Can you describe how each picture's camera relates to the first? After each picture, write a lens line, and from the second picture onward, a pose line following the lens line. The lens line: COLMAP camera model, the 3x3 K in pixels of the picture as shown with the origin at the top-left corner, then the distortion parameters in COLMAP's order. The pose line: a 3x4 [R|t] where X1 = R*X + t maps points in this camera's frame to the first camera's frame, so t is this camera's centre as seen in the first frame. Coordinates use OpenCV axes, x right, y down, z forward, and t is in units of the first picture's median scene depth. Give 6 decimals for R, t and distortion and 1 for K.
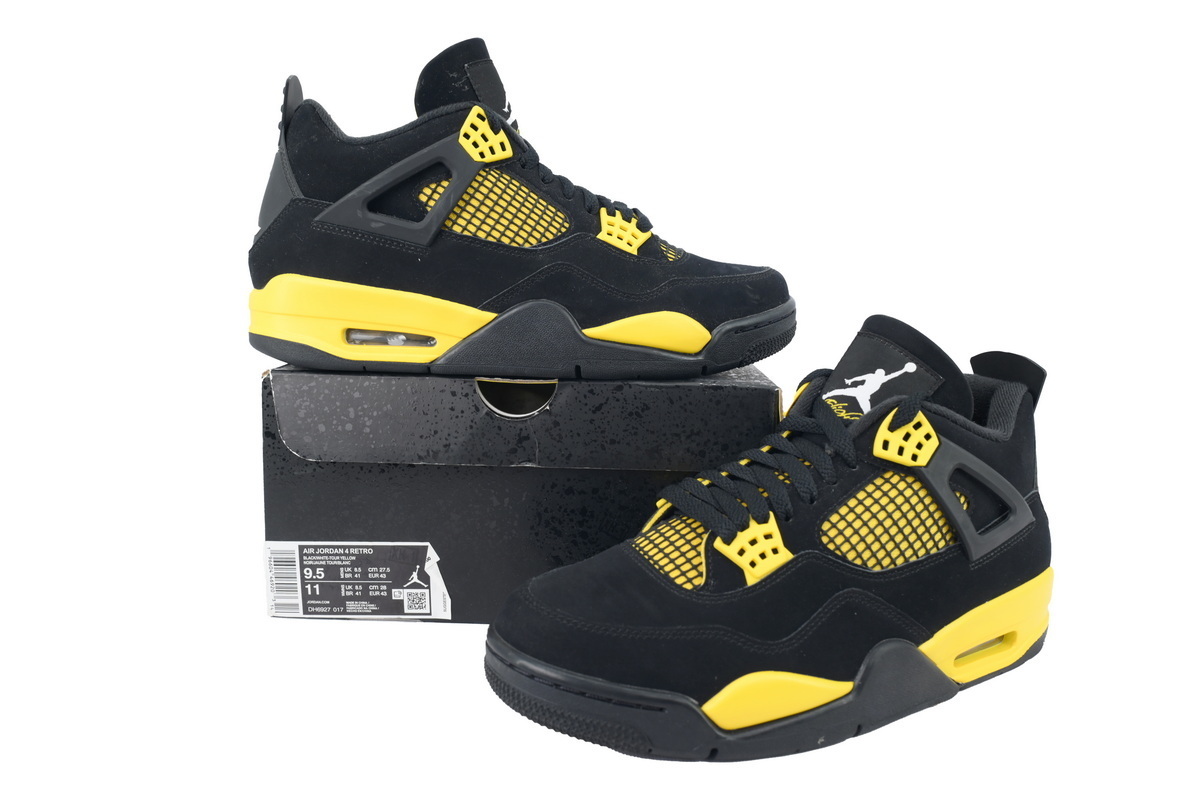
lens RADIAL K [[974.2, 0, 597.2], [0, 974.2, 402.1], [0, 0, 1]] dist [0.056046, 0.004081]
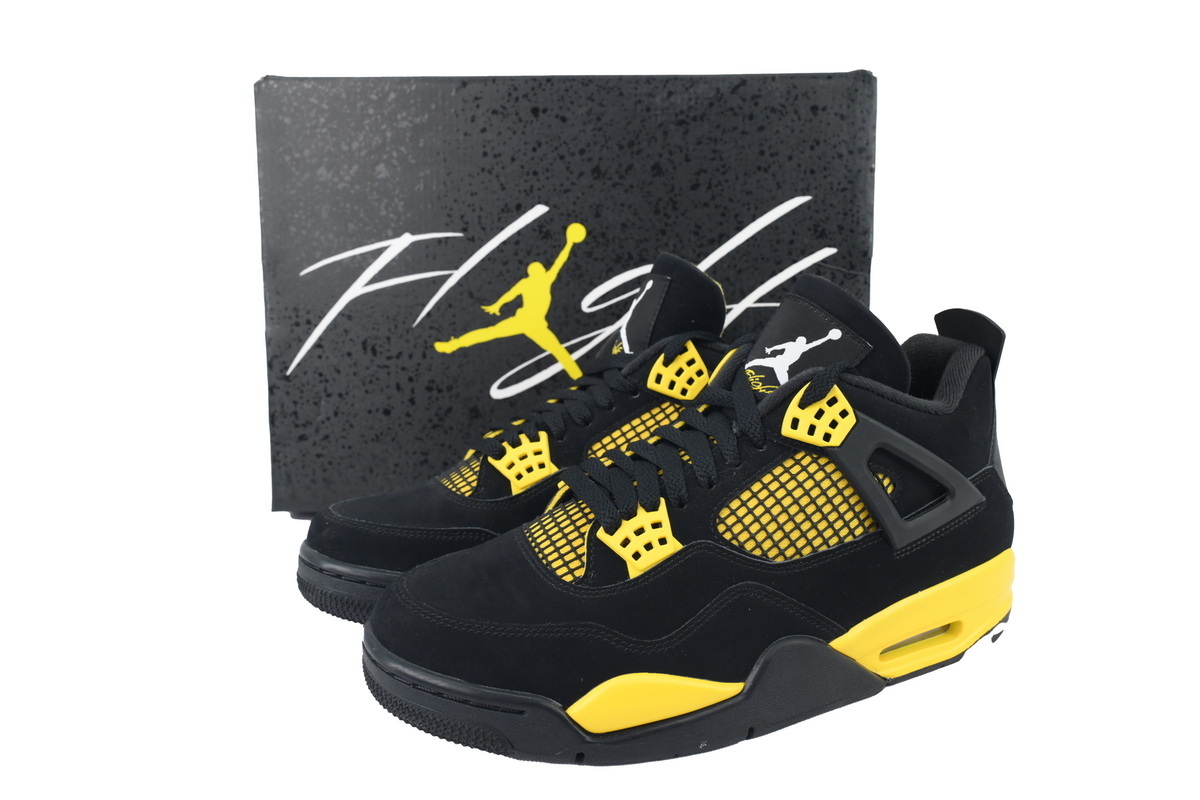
lens RADIAL K [[974.2, 0, 599.3], [0, 974.2, 402.7], [0, 0, 1]] dist [0.056046, 0.004081]
pose [[0.992606, -0.008179, -0.121107, 0.230707], [0.017528, 0.996929, 0.076330, -0.048673], [0.120111, -0.077888, 0.989700, 0.088205]]
